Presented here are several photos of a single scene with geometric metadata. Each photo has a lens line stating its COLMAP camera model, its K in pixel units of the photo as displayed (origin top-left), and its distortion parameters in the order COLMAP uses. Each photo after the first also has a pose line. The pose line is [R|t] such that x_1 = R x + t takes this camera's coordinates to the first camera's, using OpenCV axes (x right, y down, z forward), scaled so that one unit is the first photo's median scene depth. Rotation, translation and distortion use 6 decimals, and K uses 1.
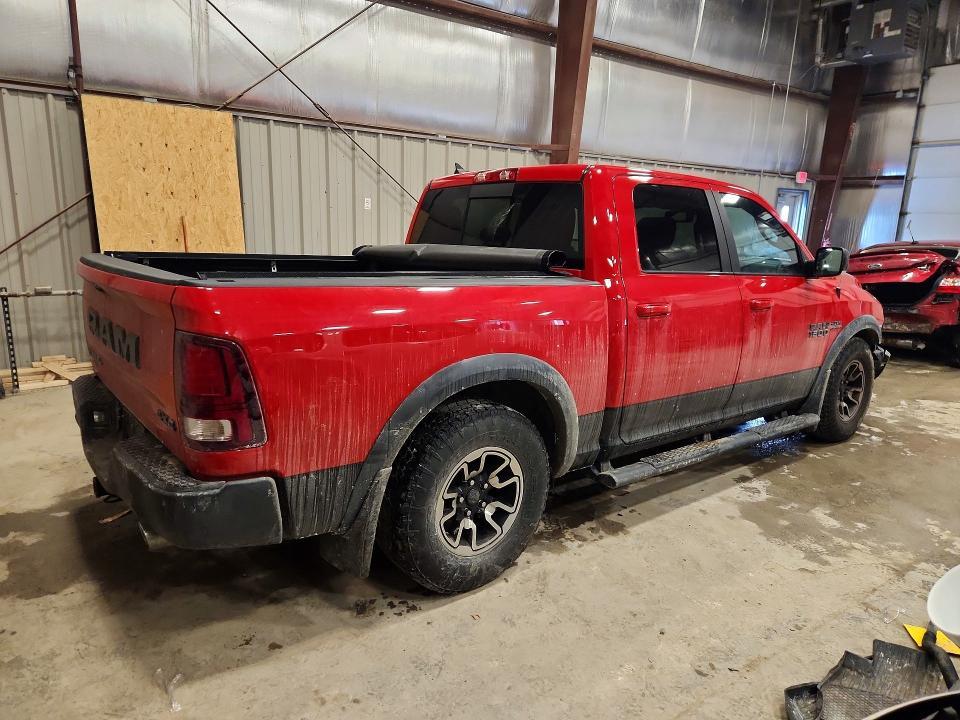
lens RADIAL K [[607.5, 0, 479.5], [0, 607.5, 383.1], [0, 0, 1]] dist [-0.001389, -0.000902]
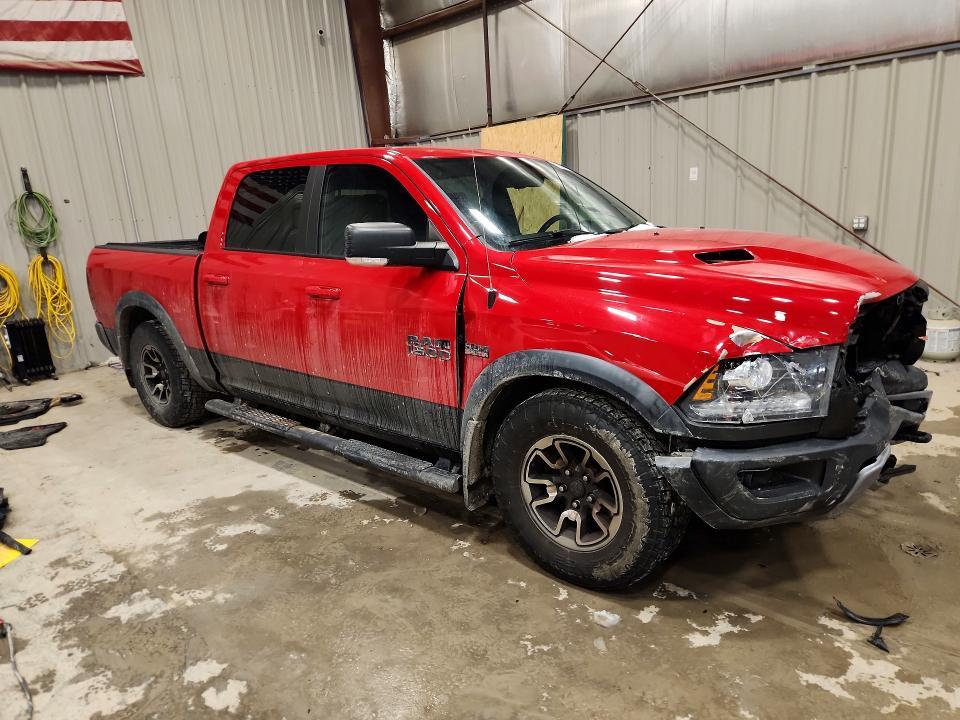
lens RADIAL K [[623.2, 0, 480.0], [0, 623.2, 360.0], [0, 0, 1]] dist [0.044849, -0.000772]
pose [[0.239881, 0.189727, -0.952082, 1.007420], [-0.182753, 0.972008, 0.147653, -0.153425], [0.953446, 0.138577, 0.267839, 0.703899]]
